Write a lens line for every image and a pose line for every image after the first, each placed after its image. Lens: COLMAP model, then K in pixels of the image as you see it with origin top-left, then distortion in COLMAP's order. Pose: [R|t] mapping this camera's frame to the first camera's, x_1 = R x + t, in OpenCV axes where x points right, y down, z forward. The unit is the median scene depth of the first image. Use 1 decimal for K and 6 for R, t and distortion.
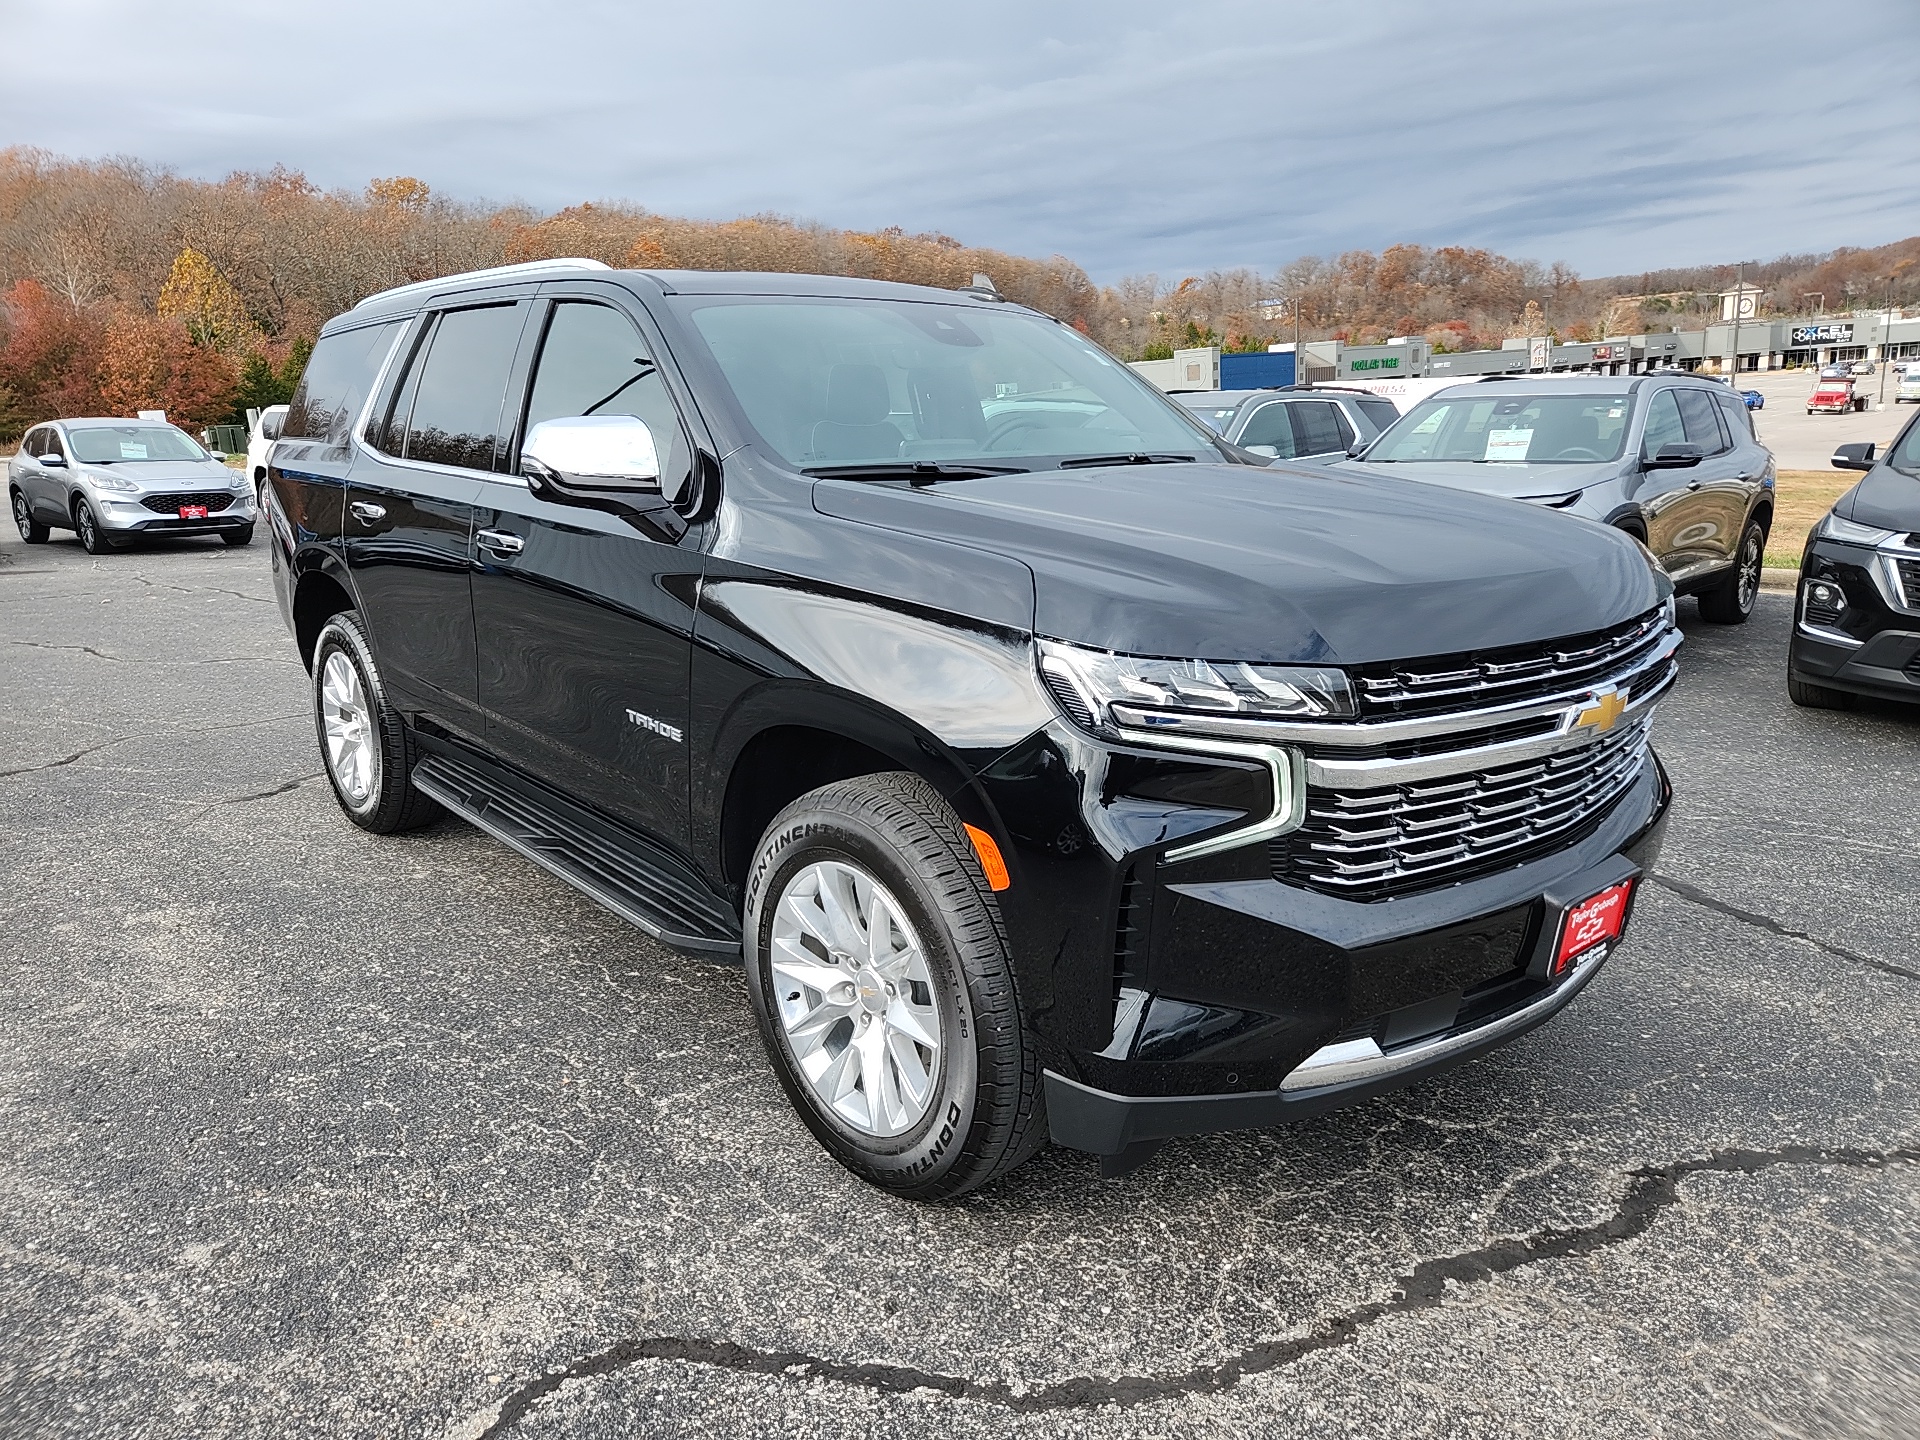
lens RADIAL K [[1245.5, 0, 942.9], [0, 1245.5, 750.3], [0, 0, 1]] dist [0.086277, -0.086659]
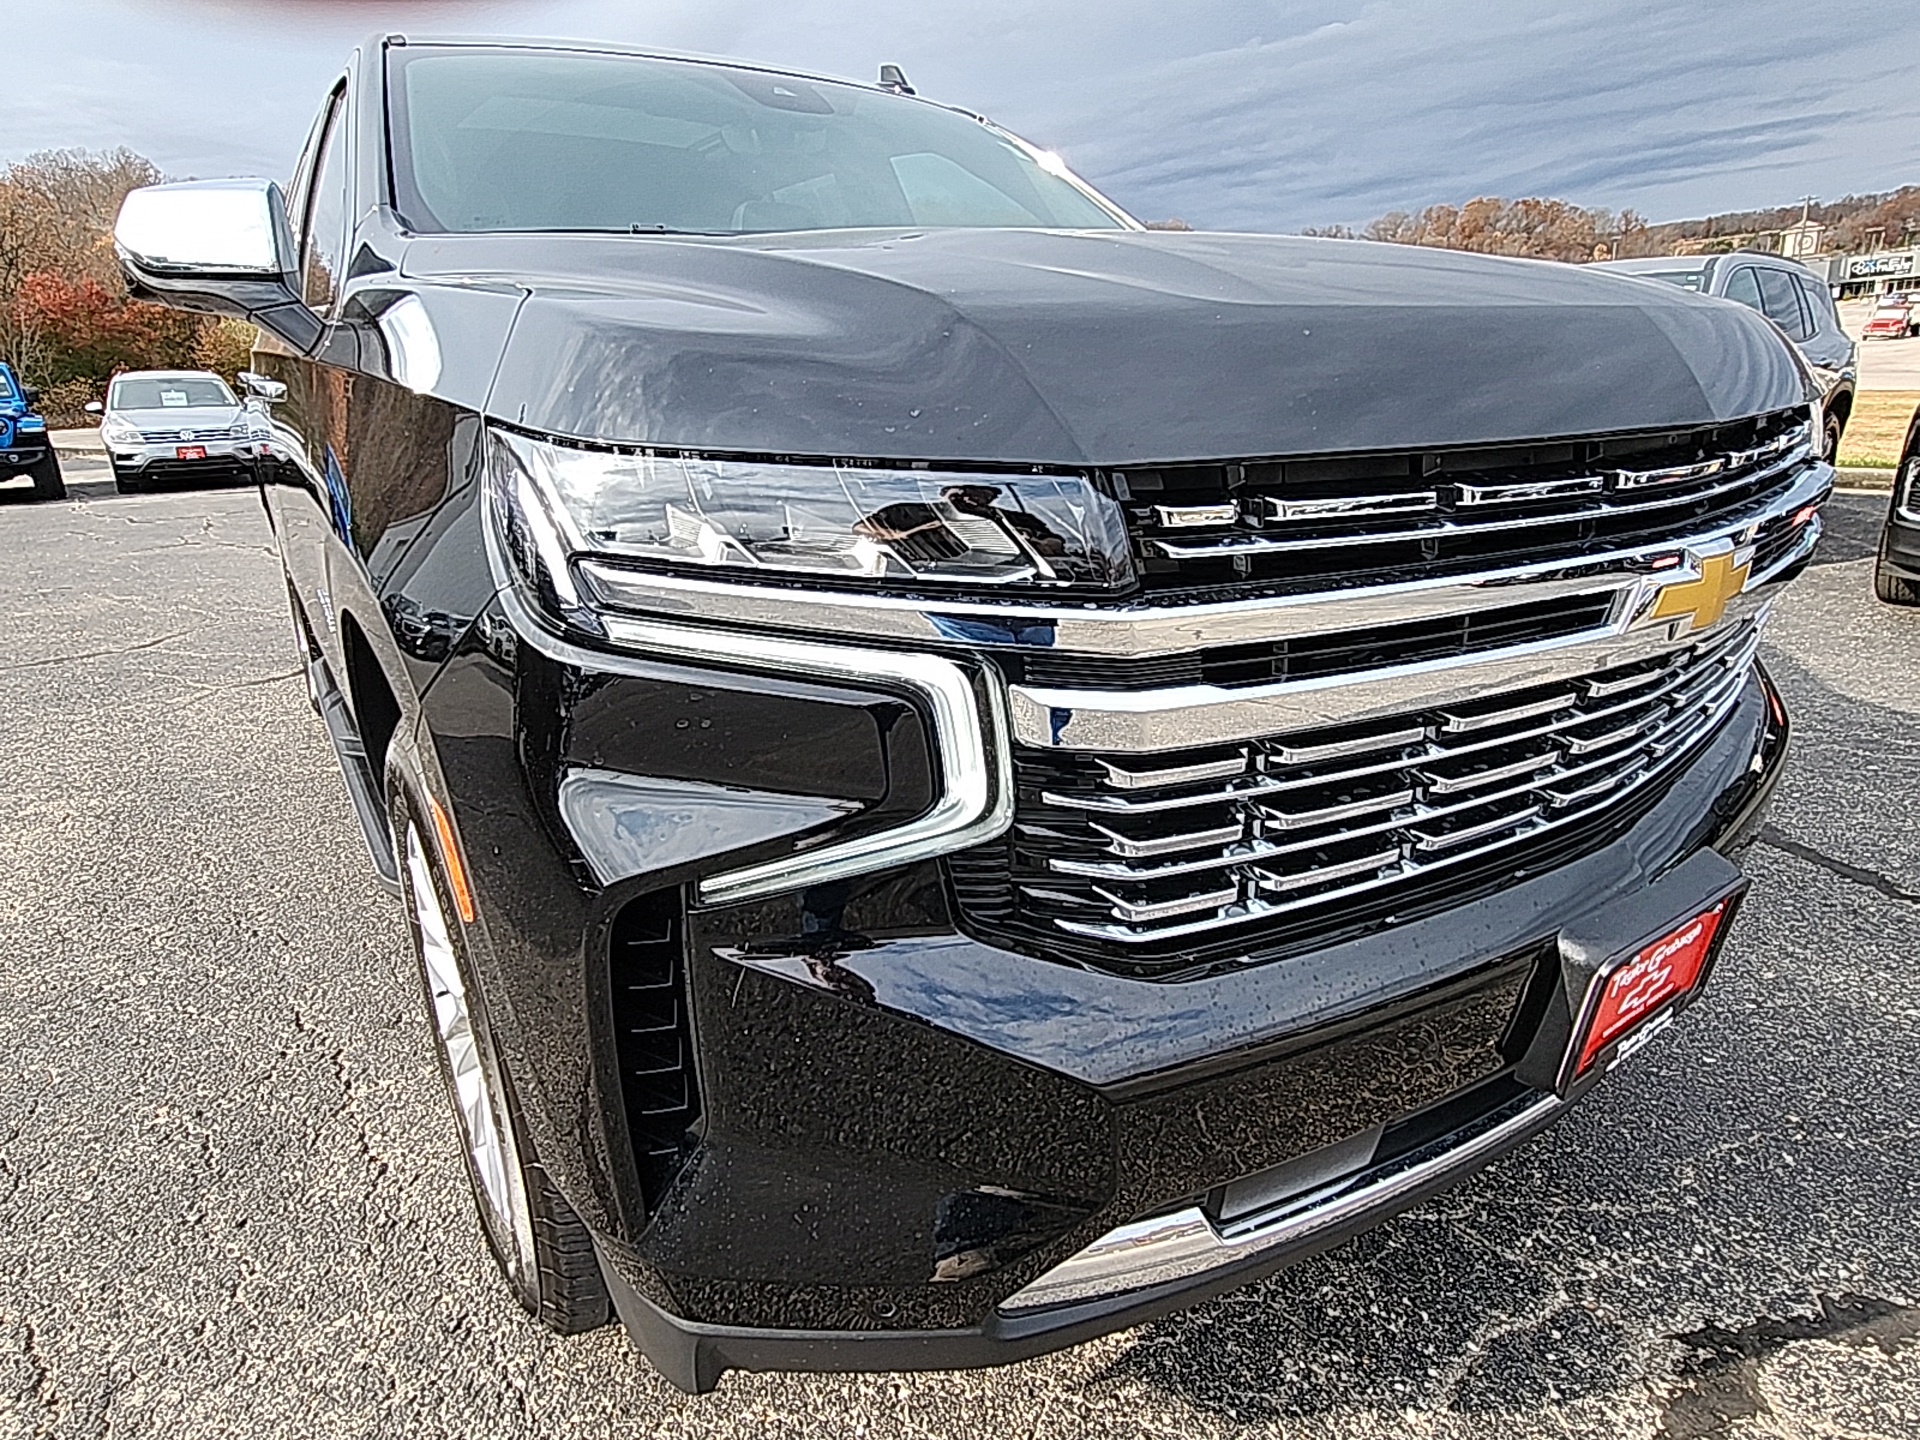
lens RADIAL K [[1011.6, 0, 948.6], [0, 1011.6, 714.0], [0, 0, 1]] dist [-0.000066, 0.000070]
pose [[0.992638, 0.020011, -0.119451, 0.265463], [-0.010977, 0.997062, 0.075814, -0.008542], [0.120618, -0.073945, 0.989941, 0.548201]]
